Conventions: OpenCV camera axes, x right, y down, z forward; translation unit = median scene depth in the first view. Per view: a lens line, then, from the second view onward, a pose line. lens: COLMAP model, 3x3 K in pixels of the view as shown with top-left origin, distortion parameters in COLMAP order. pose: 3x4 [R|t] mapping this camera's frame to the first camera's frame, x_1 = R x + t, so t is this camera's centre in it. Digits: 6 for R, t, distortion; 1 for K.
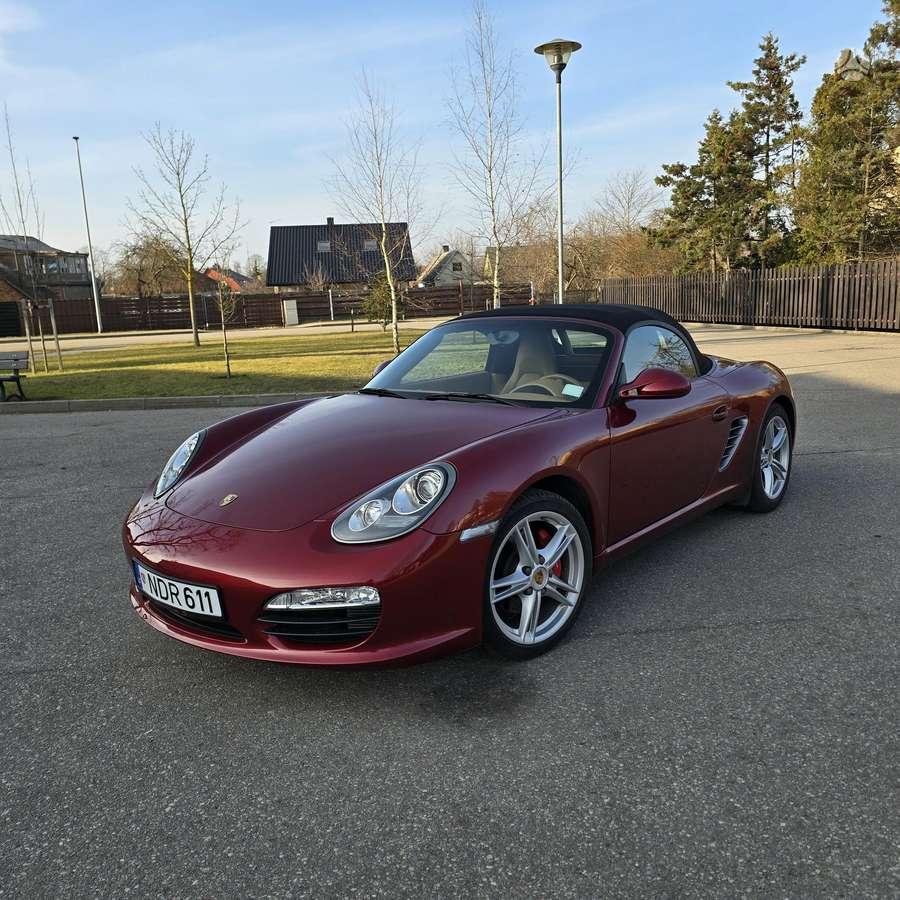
lens RADIAL K [[791.9, 0, 458.9], [0, 791.9, 449.2], [0, 0, 1]] dist [0.071824, -0.076720]
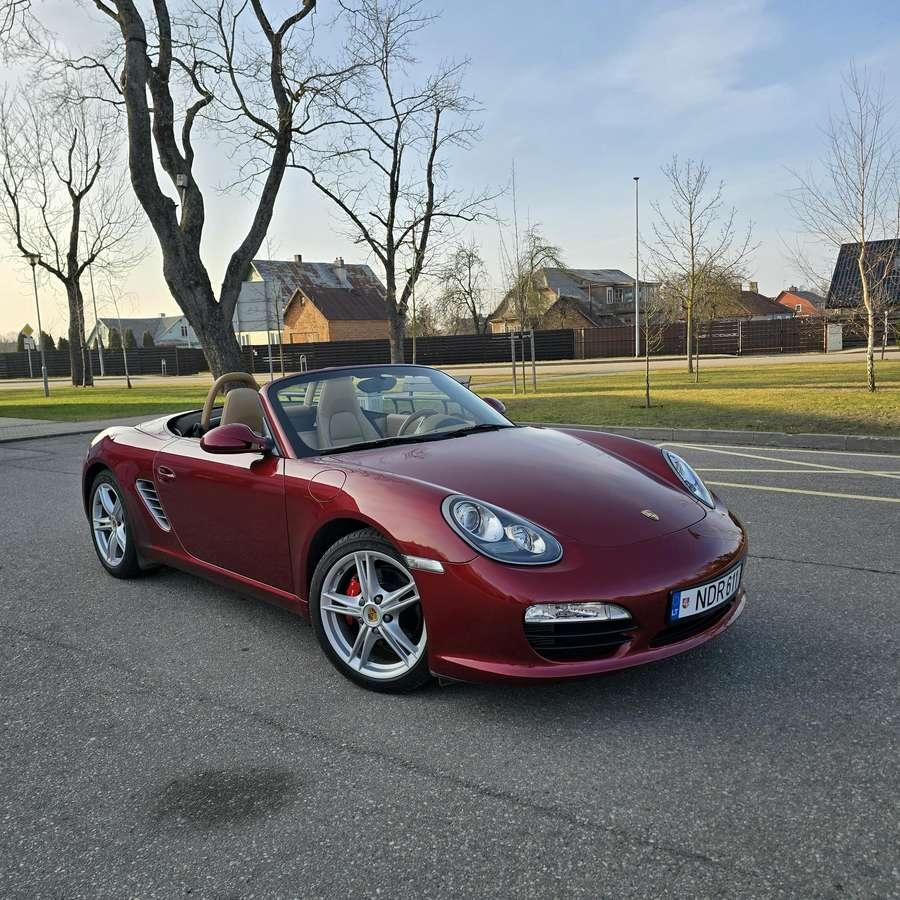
lens RADIAL K [[793.0, 0, 464.4], [0, 793.0, 454.1], [0, 0, 1]] dist [0.072451, -0.078240]
pose [[0.781361, 0.094686, -0.616855, 0.086369], [-0.109010, 0.993935, 0.014485, -0.012942], [0.614485, 0.055925, 0.786944, 0.049574]]
